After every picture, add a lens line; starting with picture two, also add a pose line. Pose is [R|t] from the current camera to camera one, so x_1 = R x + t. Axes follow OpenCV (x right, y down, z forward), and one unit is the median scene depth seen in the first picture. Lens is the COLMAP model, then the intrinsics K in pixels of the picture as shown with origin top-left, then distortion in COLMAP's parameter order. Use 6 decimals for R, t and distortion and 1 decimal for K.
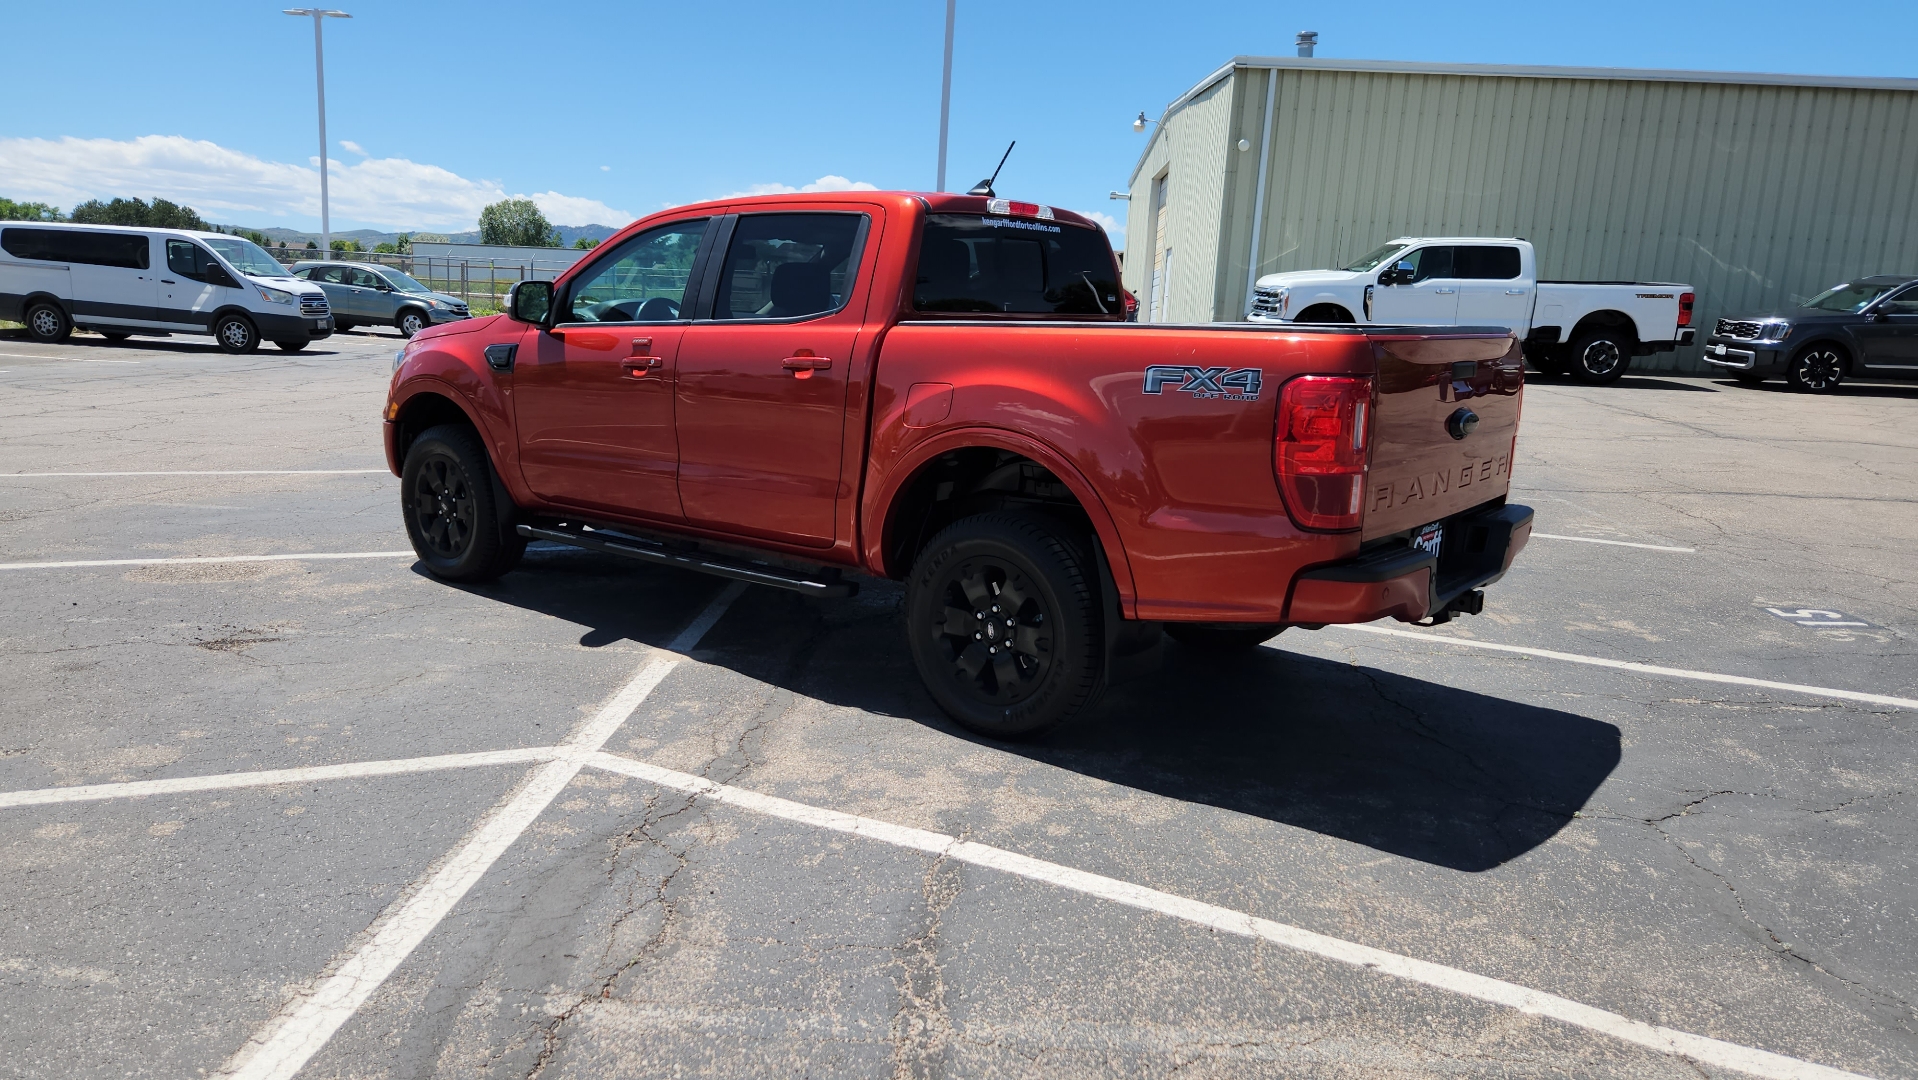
lens RADIAL K [[1269.6, 0, 916.0], [0, 1269.6, 545.0], [0, 0, 1]] dist [0.068069, -0.048352]
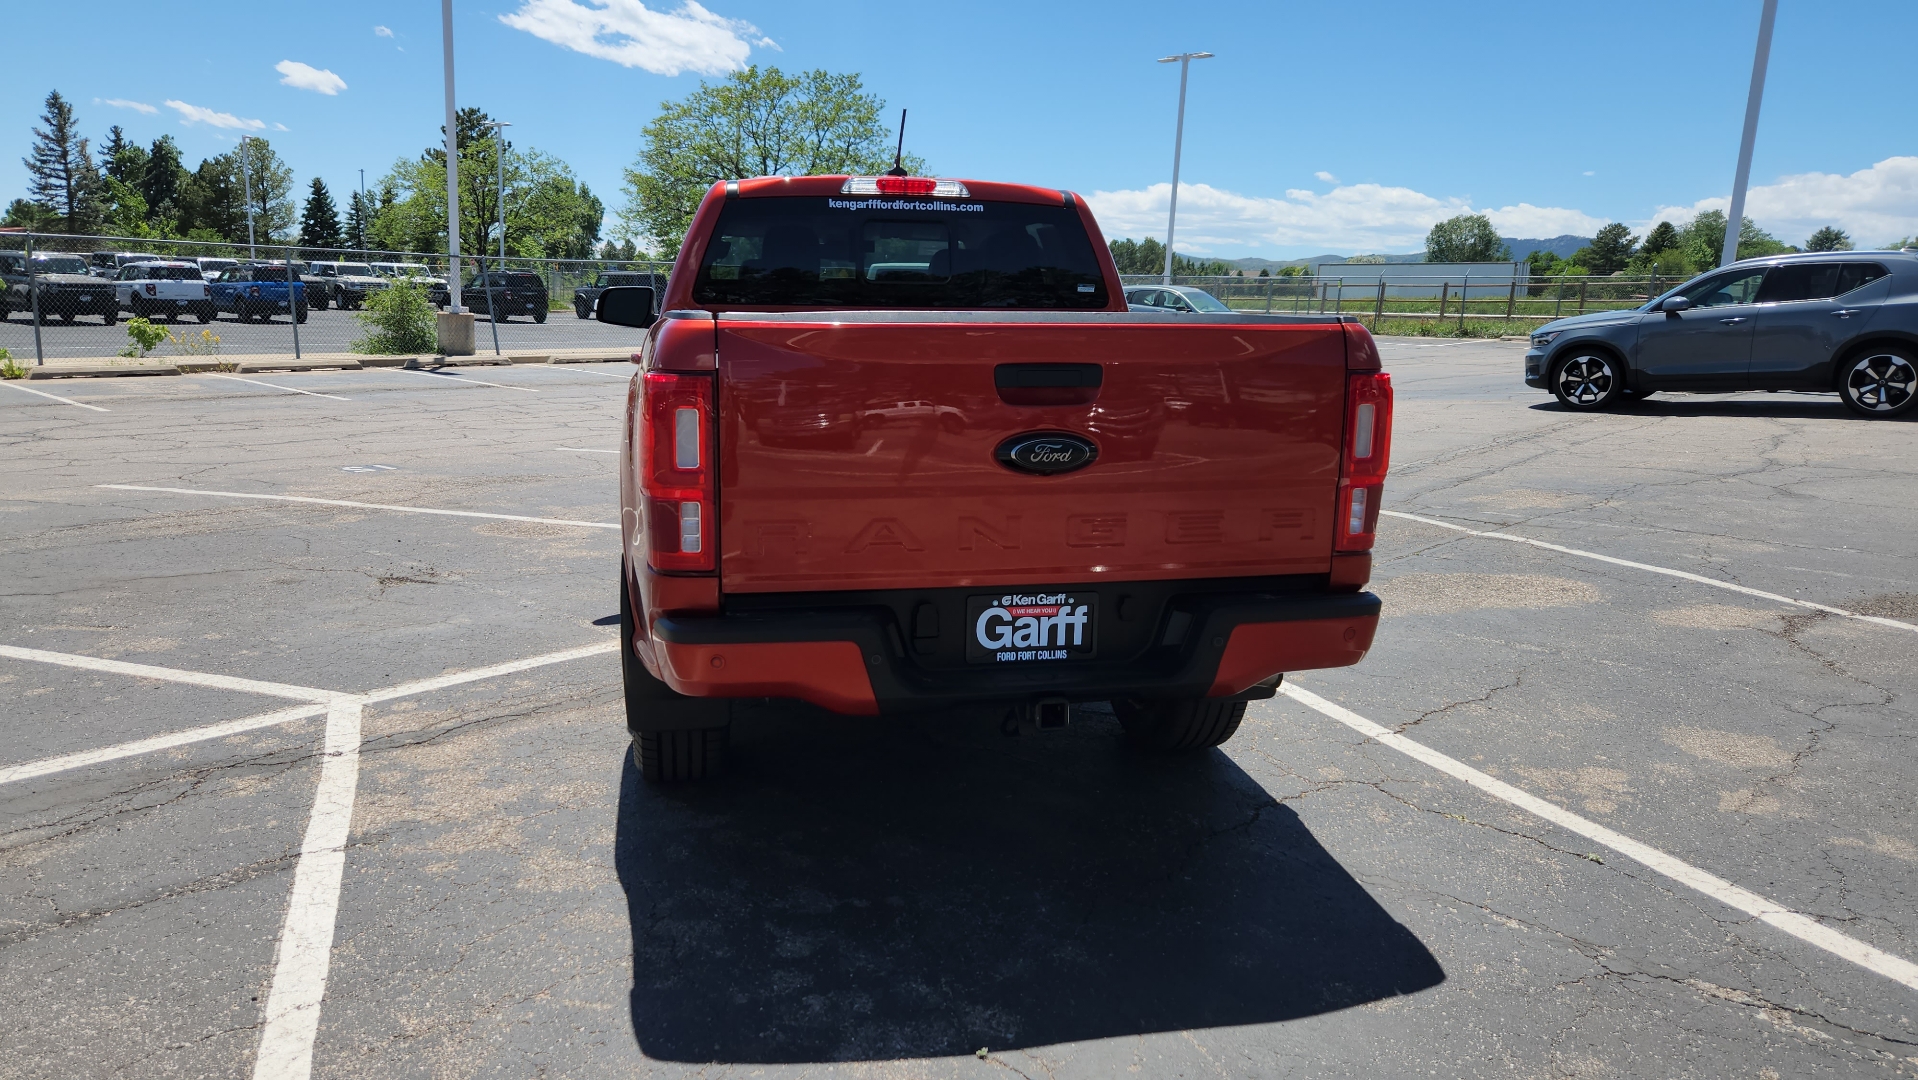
lens RADIAL K [[1272.7, 0, 934.1], [0, 1272.7, 541.2], [0, 0, 1]] dist [0.070293, -0.055422]
pose [[0.776970, 0.097248, -0.621981, 0.584525], [-0.108690, 0.993882, 0.019622, -0.039004], [0.620084, 0.052357, 0.782786, 0.307953]]
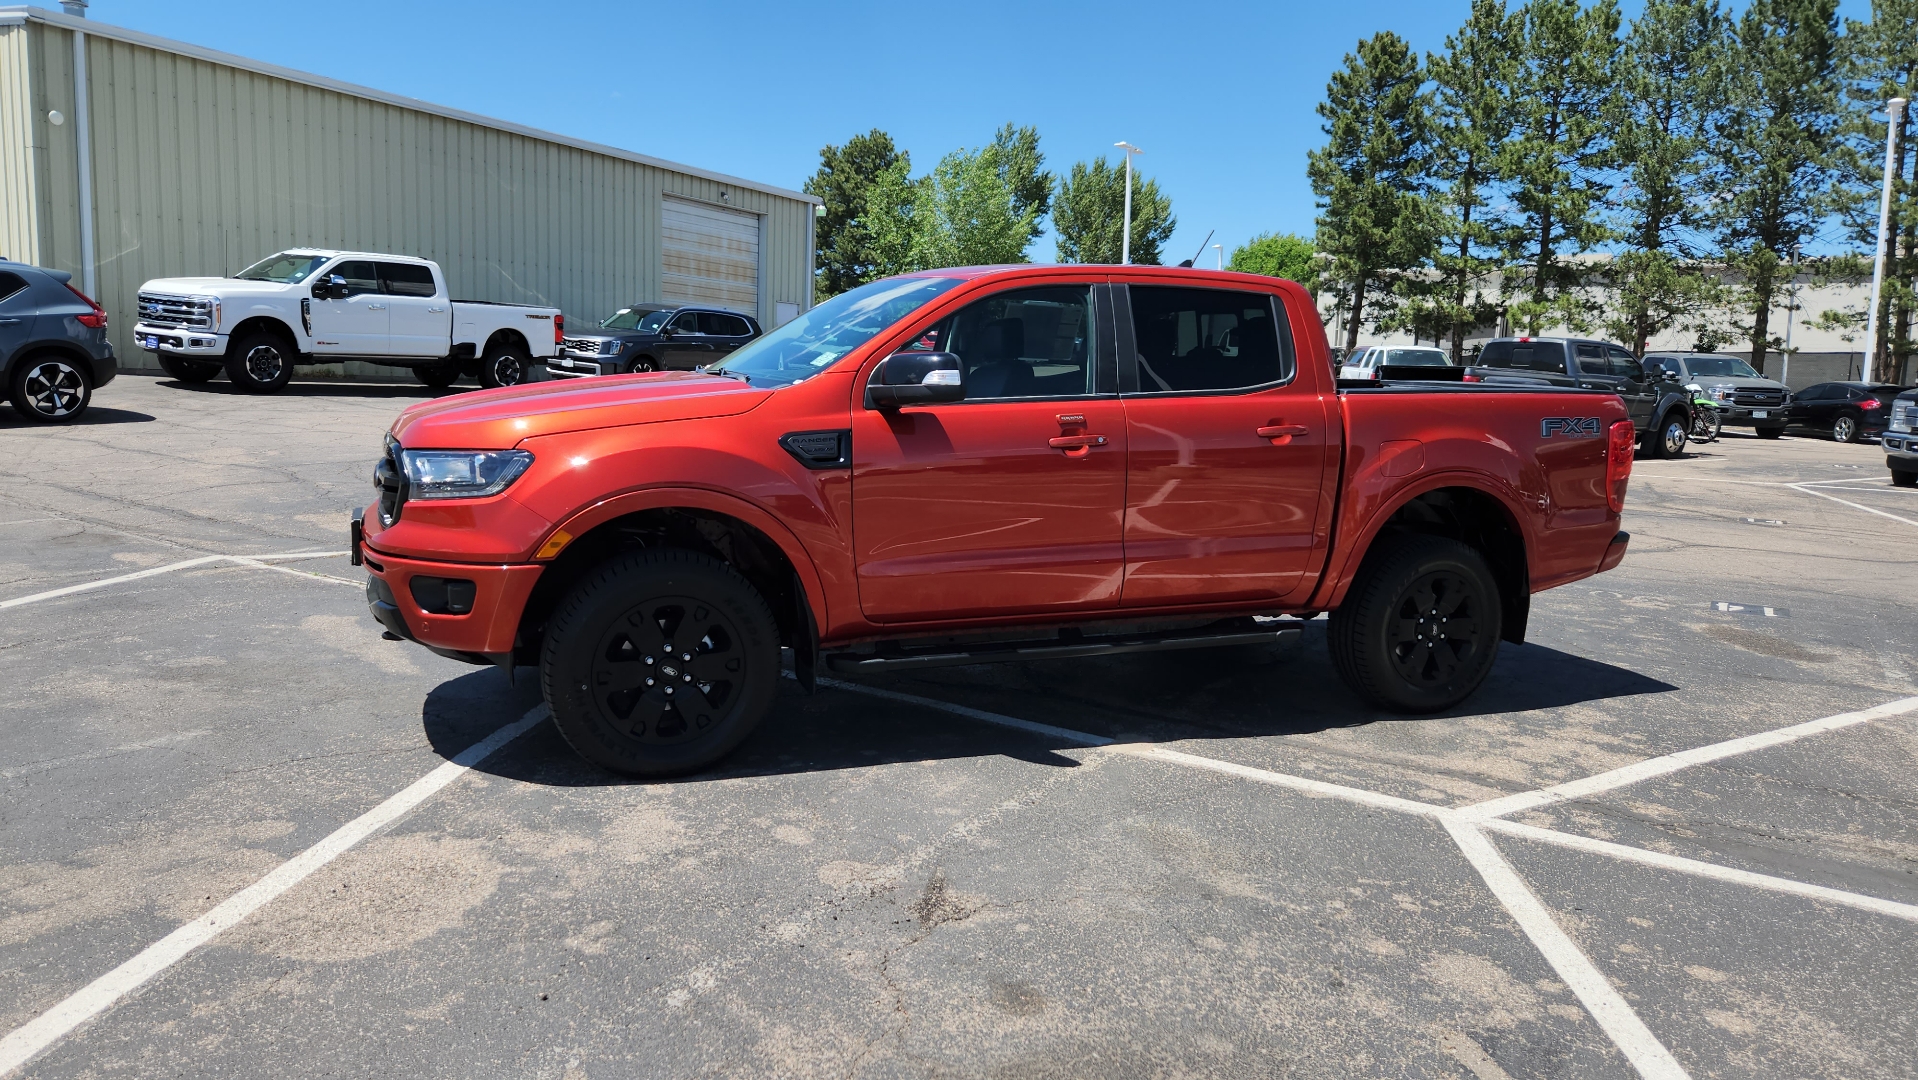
lens RADIAL K [[1294.4, 0, 896.9], [0, 1294.4, 510.8], [0, 0, 1]] dist [0.068992, -0.050548]
pose [[0.483111, -0.119819, 0.867322, -0.998896], [0.142474, 0.988147, 0.057151, -0.151858], [-0.863890, 0.095960, 0.494456, 0.603033]]
